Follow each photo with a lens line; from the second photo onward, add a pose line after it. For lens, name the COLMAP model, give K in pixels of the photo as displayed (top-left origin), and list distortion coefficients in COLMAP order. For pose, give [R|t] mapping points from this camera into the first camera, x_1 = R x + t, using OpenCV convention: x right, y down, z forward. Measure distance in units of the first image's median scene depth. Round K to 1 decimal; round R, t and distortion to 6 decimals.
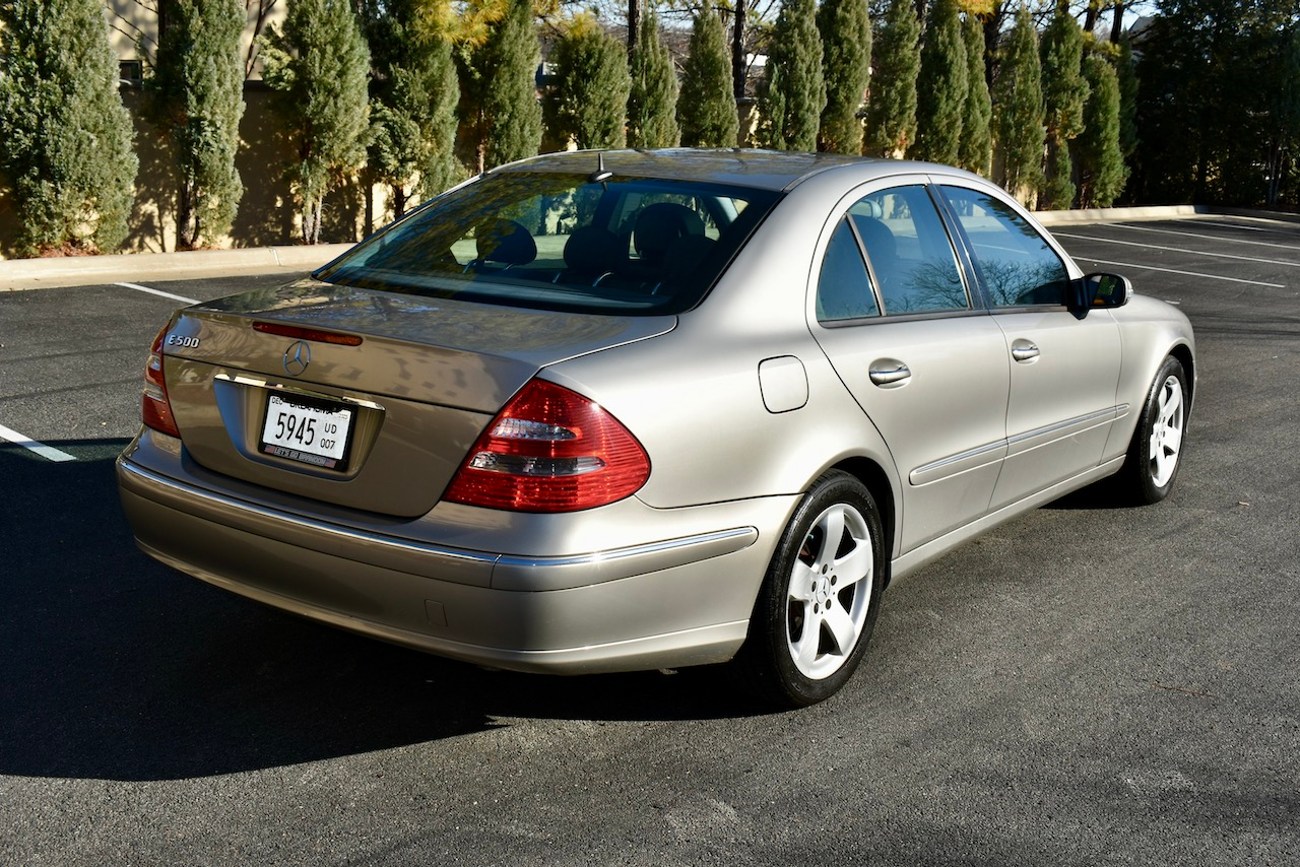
lens RADIAL K [[1452.2, 0, 650.2], [0, 1452.2, 435.8], [0, 0, 1]] dist [-0.025657, 0.000000]
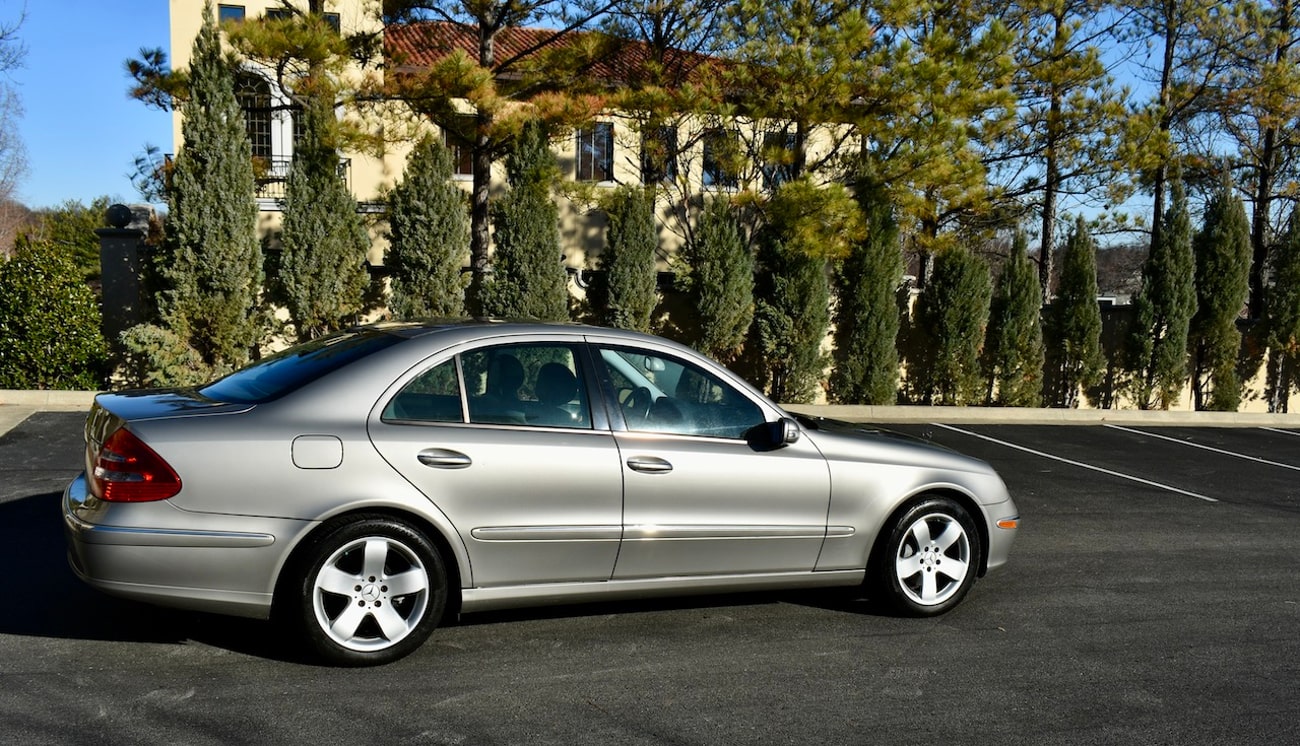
lens RADIAL K [[1187.2, 0, 646.5], [0, 1187.2, 425.7], [0, 0, 1]] dist [-0.018119, 0.000000]
pose [[0.880038, 0.060390, -0.471048, 0.257728], [-0.120578, 0.987792, -0.098633, 0.005409], [0.459341, 0.143599, 0.876576, 0.002416]]
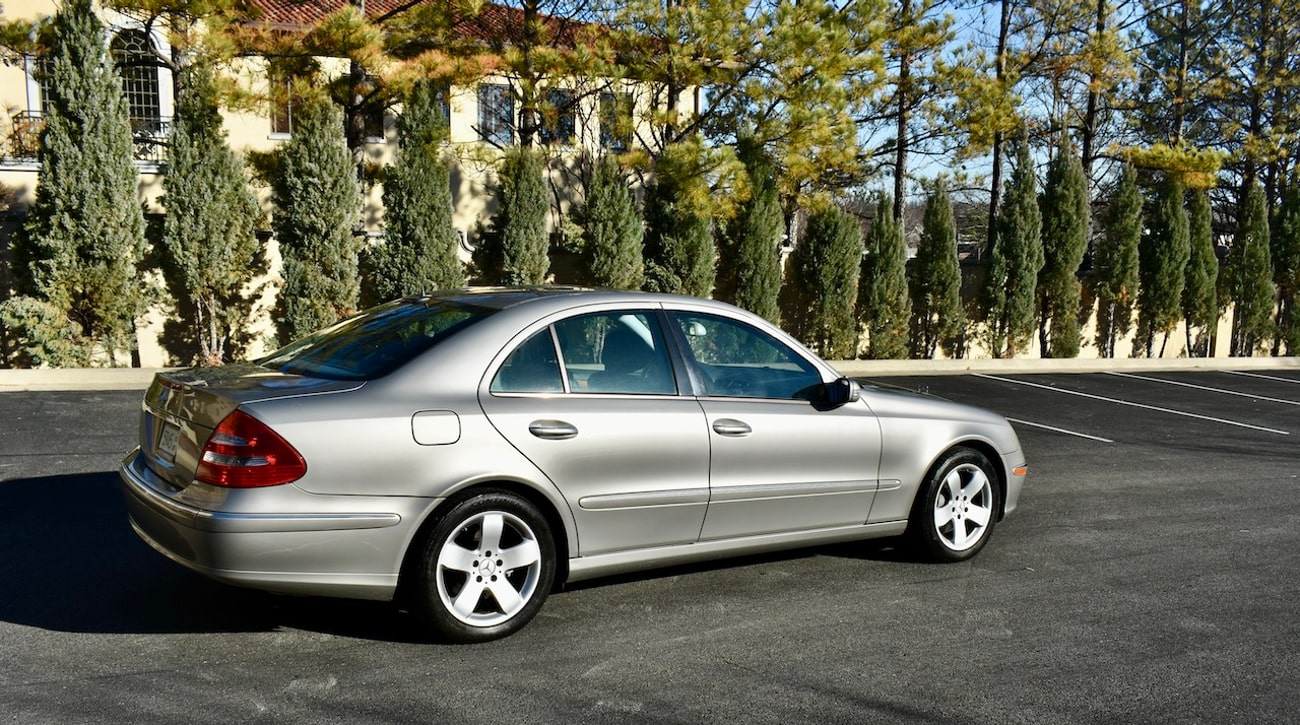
lens RADIAL K [[1181.3, 0, 643.2], [0, 1181.3, 419.0], [0, 0, 1]] dist [-0.018636, 0.000000]
pose [[0.945536, 0.041661, -0.322842, 0.179746], [-0.072783, 0.993725, -0.084930, 0.011993], [0.317277, 0.103802, 0.942635, -0.035217]]
